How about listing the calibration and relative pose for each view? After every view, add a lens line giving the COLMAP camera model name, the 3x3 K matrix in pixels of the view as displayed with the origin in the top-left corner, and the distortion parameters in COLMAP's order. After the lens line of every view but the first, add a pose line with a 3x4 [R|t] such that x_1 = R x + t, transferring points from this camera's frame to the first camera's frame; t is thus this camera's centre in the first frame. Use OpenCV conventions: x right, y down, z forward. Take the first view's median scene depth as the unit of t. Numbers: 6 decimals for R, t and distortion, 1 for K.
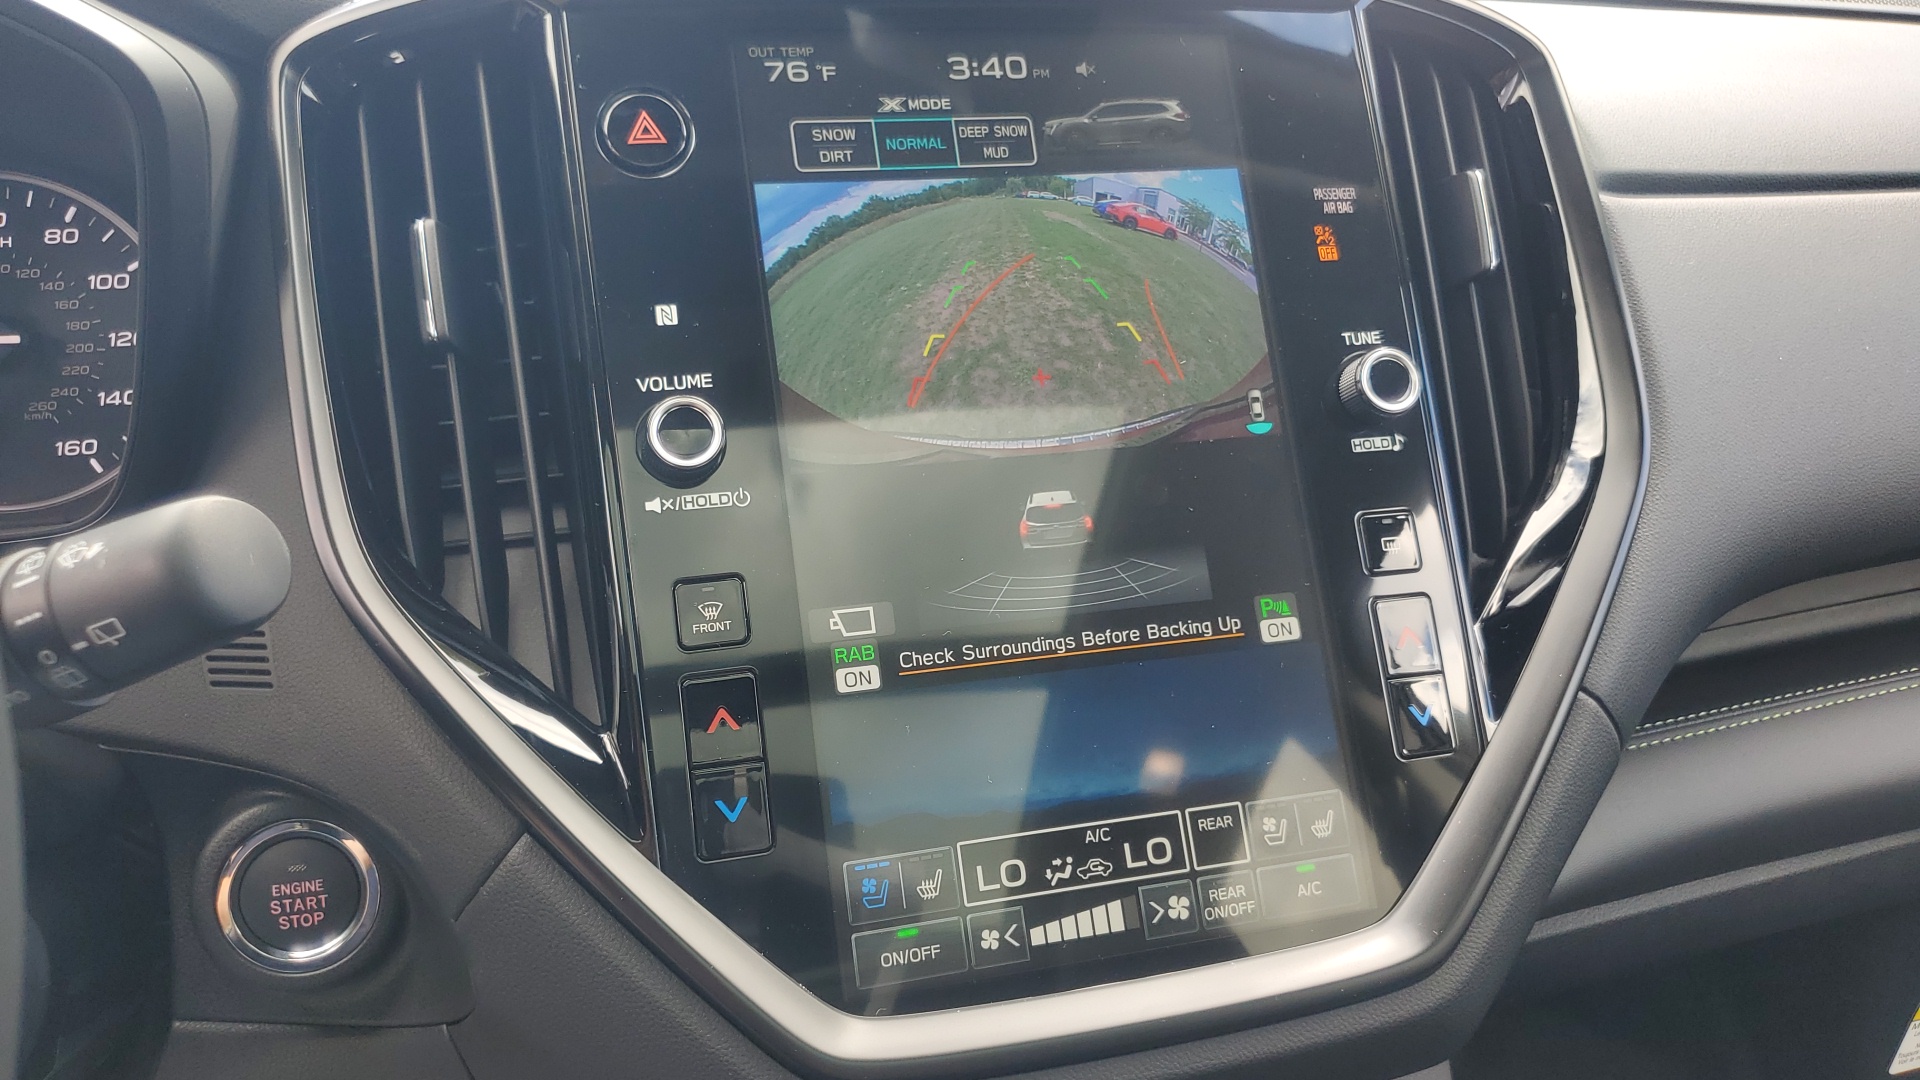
lens RADIAL K [[1489.3, 0, 955.4], [0, 1489.3, 528.7], [0, 0, 1]] dist [0.004704, -0.007137]
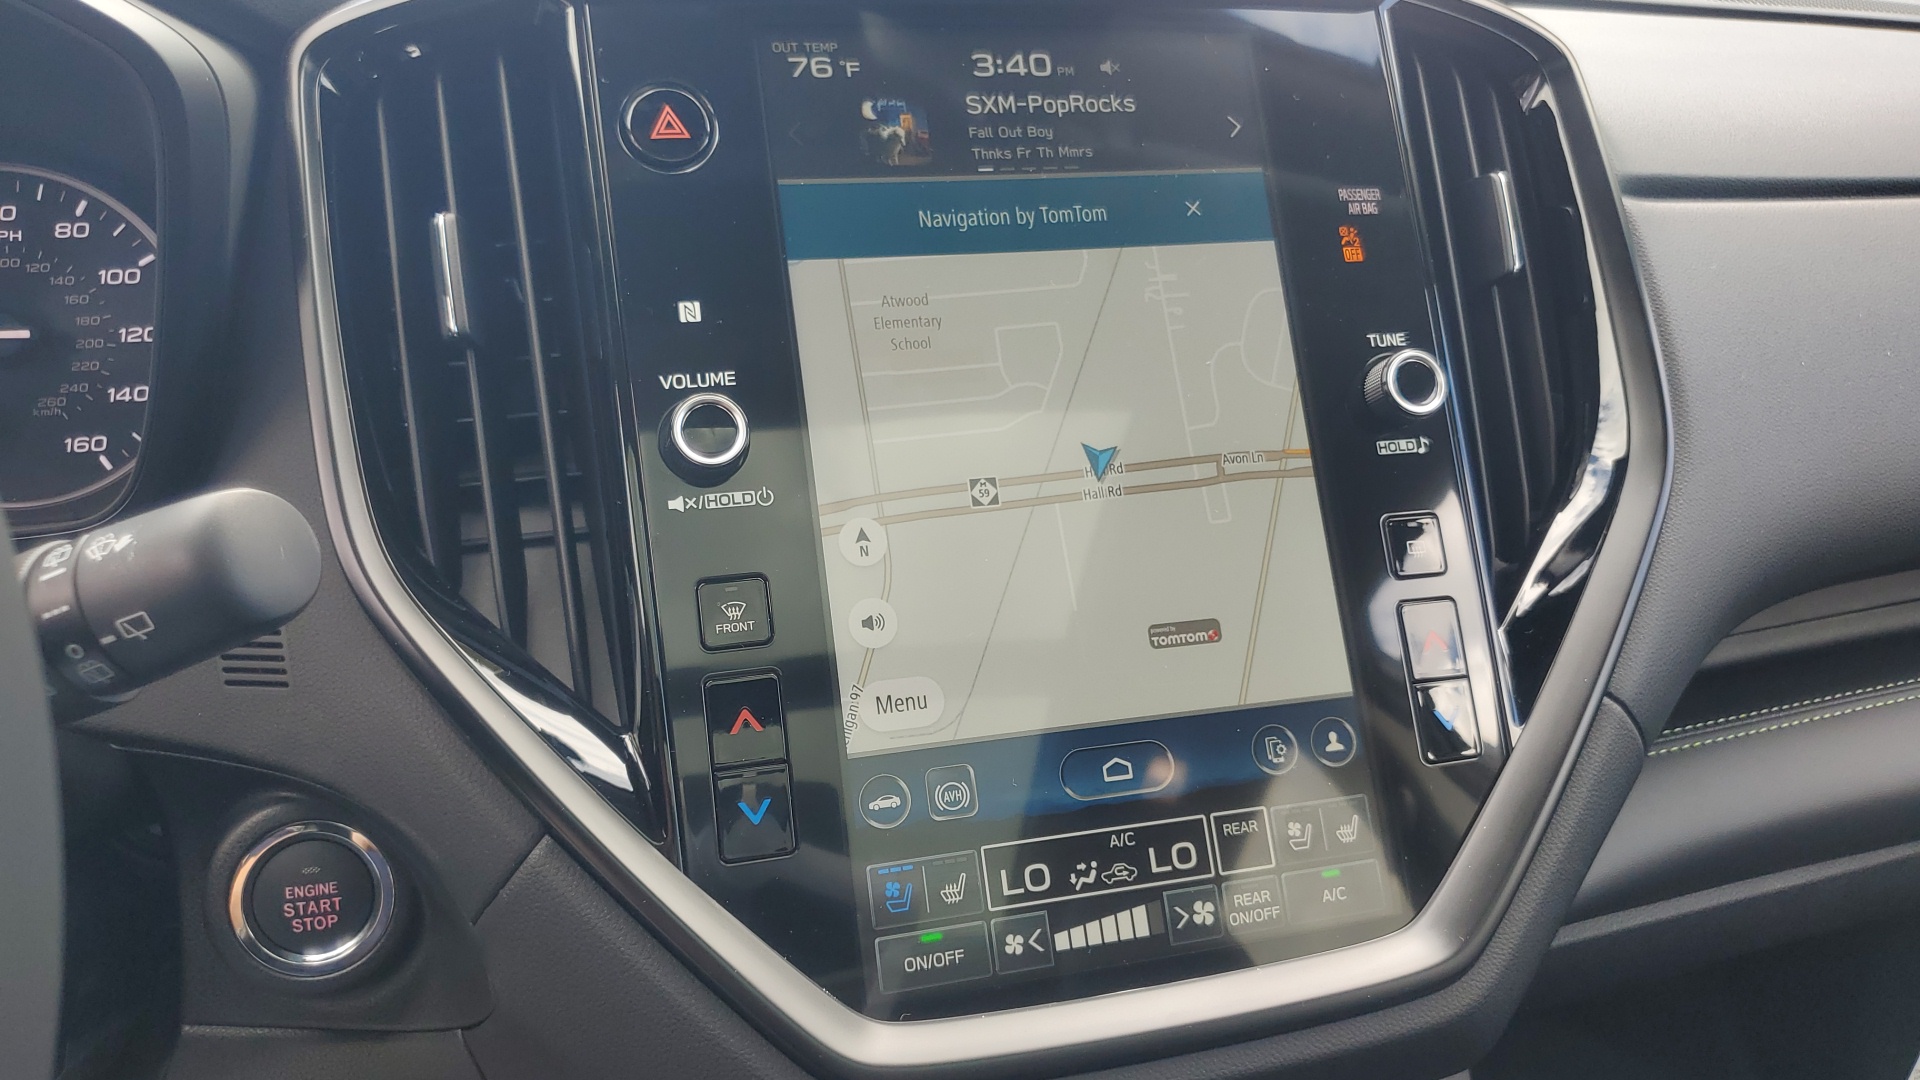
lens RADIAL K [[1489.3, 0, 952.3], [0, 1489.3, 533.9], [0, 0, 1]] dist [0.004704, -0.007137]
pose [[0.999972, 0.004682, 0.005913, -0.024010], [-0.004669, 0.999987, -0.002242, 0.005348], [-0.005923, 0.002214, 0.999980, 0.009983]]
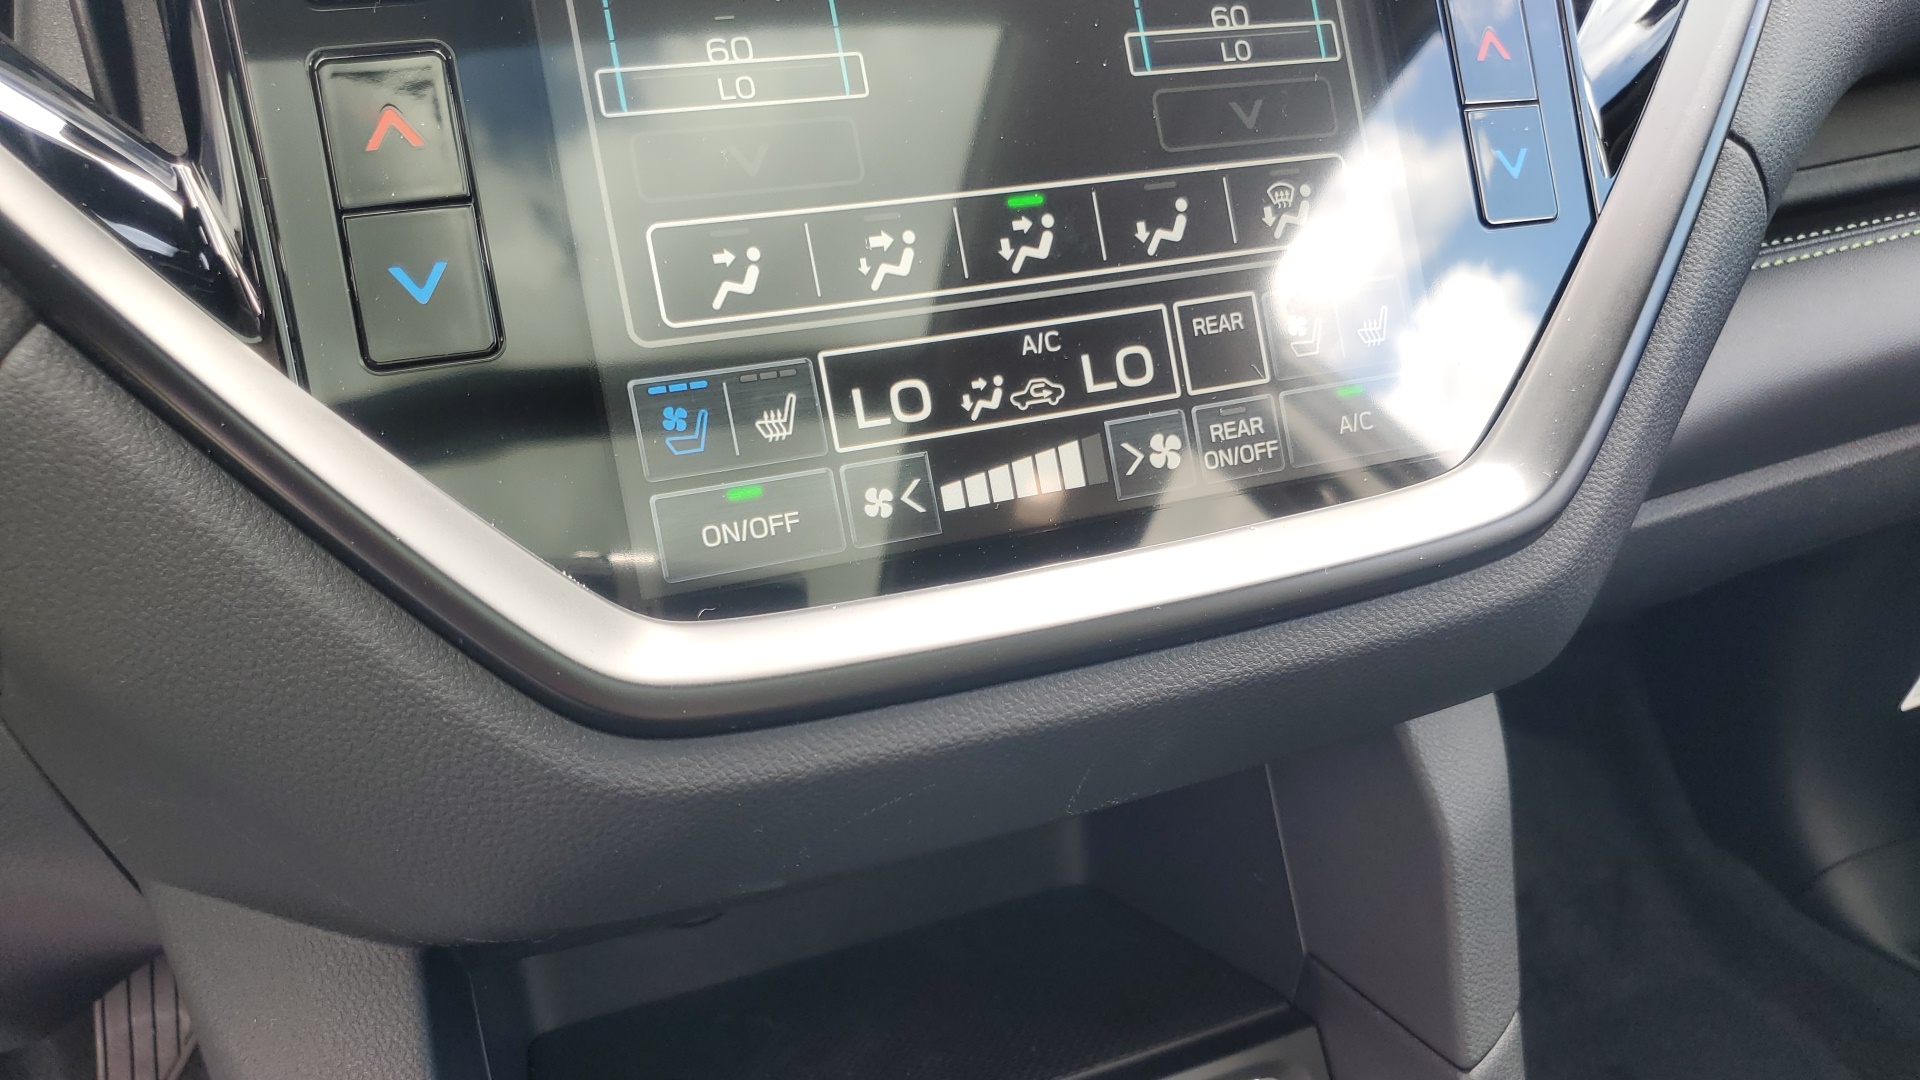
lens RADIAL K [[1489.3, 0, 965.9], [0, 1489.3, 529.4], [0, 0, 1]] dist [0.004704, -0.007137]
pose [[0.992578, -0.040329, 0.114725, -0.011611], [0.023111, 0.988773, 0.147628, 0.187617], [-0.119391, -0.143881, 0.982367, 0.366357]]
